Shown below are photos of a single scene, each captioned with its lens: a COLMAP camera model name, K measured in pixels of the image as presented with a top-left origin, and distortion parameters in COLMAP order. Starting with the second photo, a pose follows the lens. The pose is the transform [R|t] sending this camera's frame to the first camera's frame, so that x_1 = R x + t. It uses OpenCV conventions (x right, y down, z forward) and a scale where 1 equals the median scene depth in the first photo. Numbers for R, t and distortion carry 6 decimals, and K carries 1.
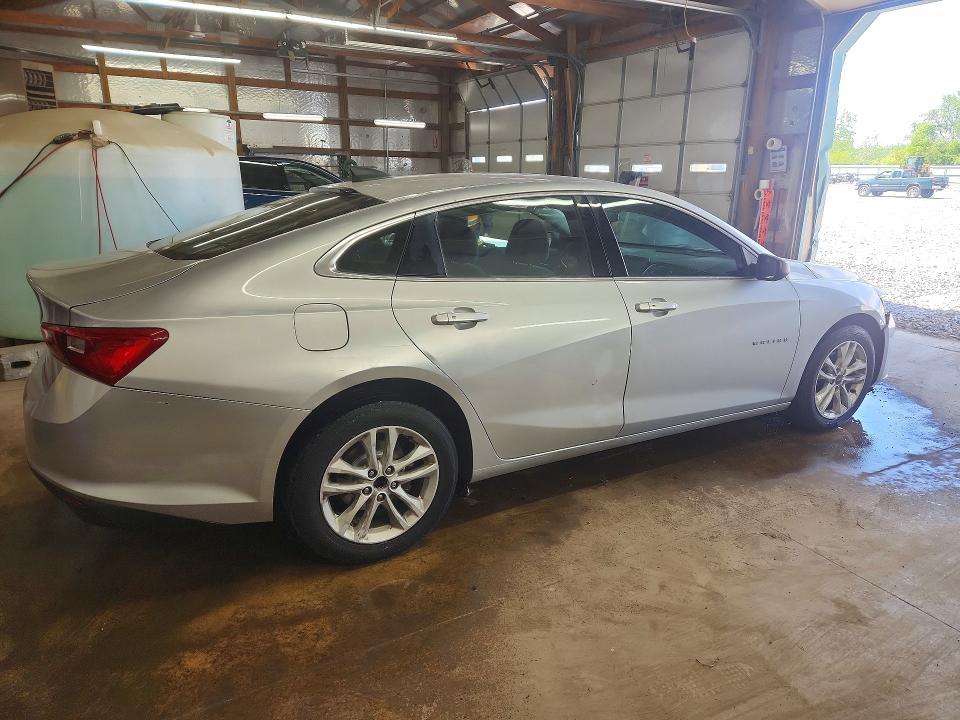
lens RADIAL K [[643.1, 0, 480.0], [0, 643.1, 360.0], [0, 0, 1]] dist [0.023848, -0.000936]
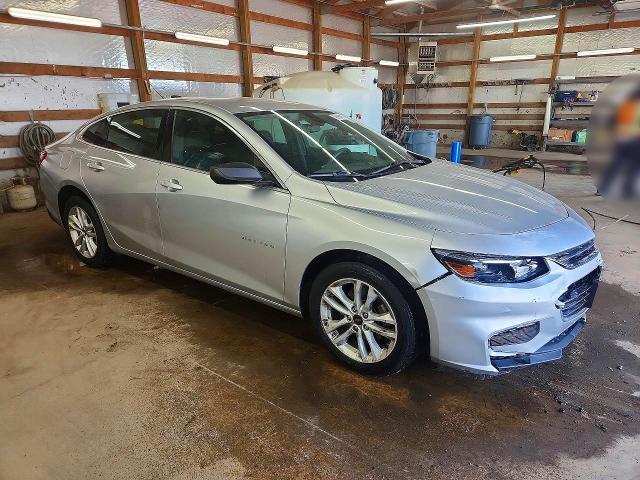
lens RADIAL K [[428.8, 0, 320.0], [0, 428.8, 240.0], [0, 0, 1]] dist [0.023848, -0.000936]
pose [[0.424846, 0.262551, -0.866356, 1.231087], [-0.238151, 0.955723, 0.172849, -0.201979], [0.873378, 0.132889, 0.468562, 0.791370]]
